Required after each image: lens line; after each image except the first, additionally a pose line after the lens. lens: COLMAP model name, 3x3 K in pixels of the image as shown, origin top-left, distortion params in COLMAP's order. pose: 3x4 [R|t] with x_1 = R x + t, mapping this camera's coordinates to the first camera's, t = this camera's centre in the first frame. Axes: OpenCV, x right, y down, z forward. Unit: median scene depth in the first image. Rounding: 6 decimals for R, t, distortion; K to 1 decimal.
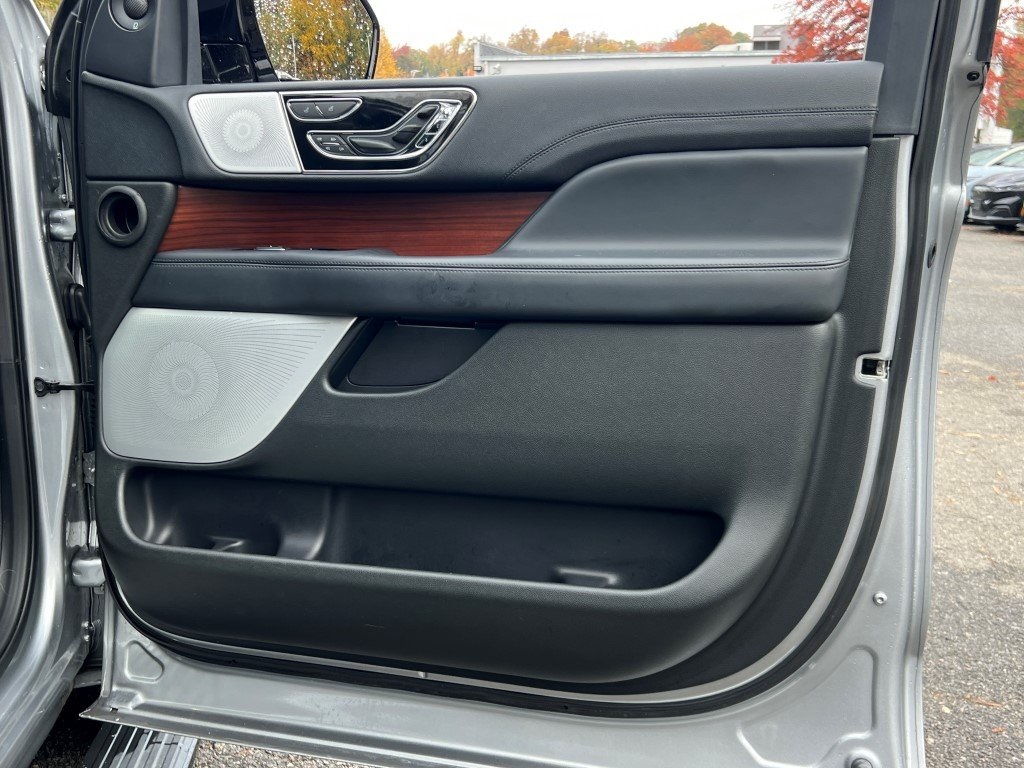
lens RADIAL K [[1079.1, 0, 511.8], [0, 1079.1, 382.2], [0, 0, 1]] dist [0.017286, 0.000000]
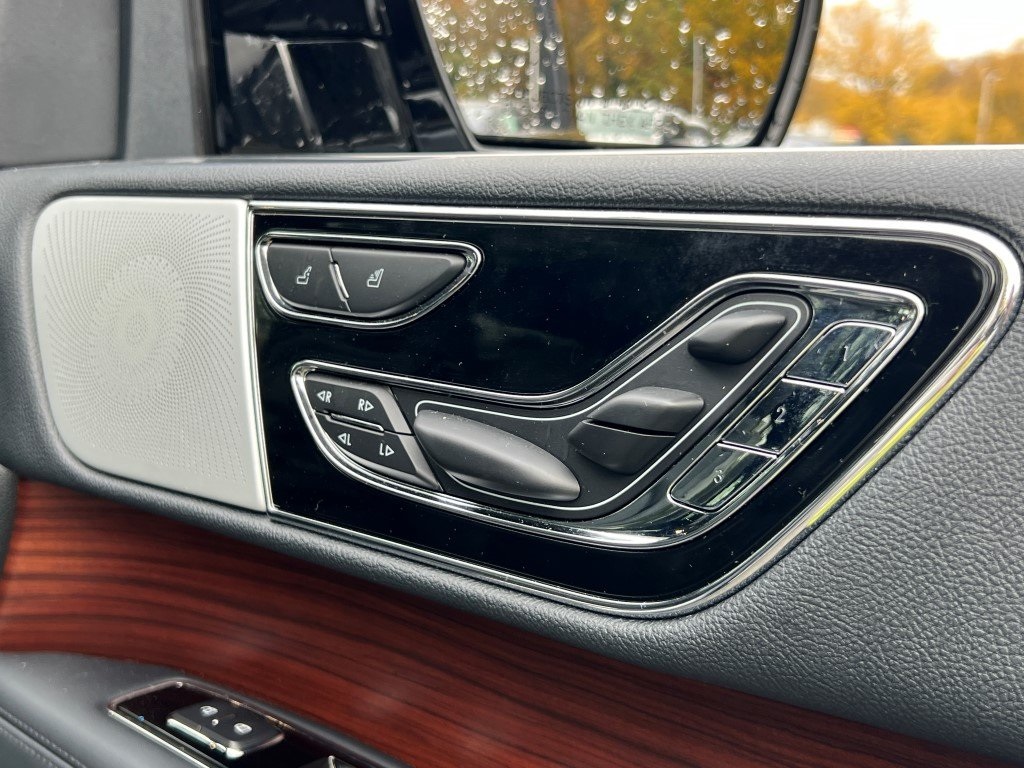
lens RADIAL K [[1253.3, 0, 512.7], [0, 1253.3, 385.0], [0, 0, 1]] dist [0.020941, 0.000000]
pose [[0.875290, 0.103069, -0.472487, -0.007116], [-0.130322, 0.991151, -0.025213, -0.223065], [0.465707, 0.083644, 0.880977, 0.760084]]
